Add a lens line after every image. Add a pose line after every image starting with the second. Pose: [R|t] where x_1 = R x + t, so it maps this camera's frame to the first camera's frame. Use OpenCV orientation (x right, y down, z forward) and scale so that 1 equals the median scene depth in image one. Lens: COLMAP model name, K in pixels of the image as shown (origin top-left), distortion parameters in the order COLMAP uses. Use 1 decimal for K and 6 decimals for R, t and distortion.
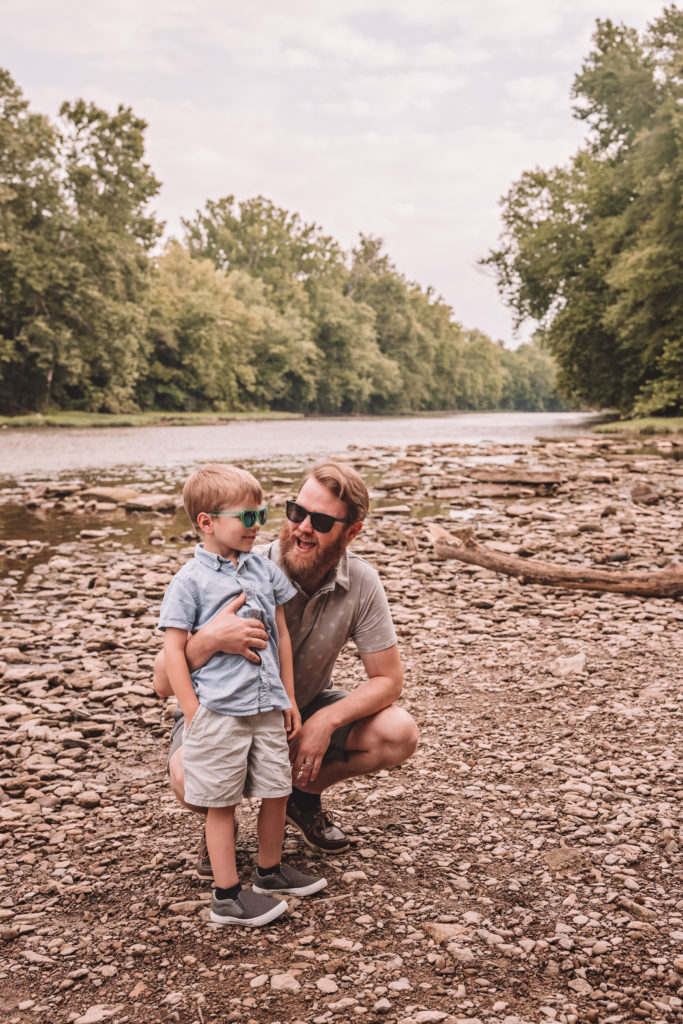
lens RADIAL K [[1421.9, 0, 341.5], [0, 1421.9, 512.0], [0, 0, 1]] dist [0.062556, 0.147068]
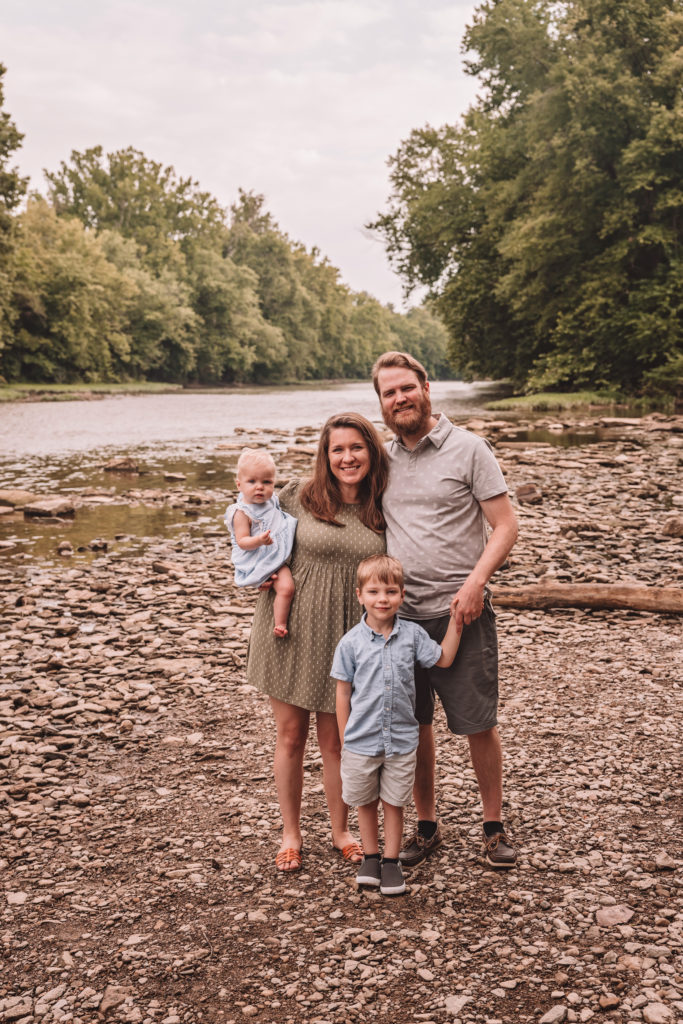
lens RADIAL K [[1885.1, 0, 341.5], [0, 1885.1, 512.0], [0, 0, 1]] dist [0.155180, -0.048659]
pose [[0.996220, -0.012855, 0.085911, -0.046028], [0.007973, 0.998347, 0.056924, -0.084236], [-0.086501, -0.056024, 0.994675, -0.387382]]
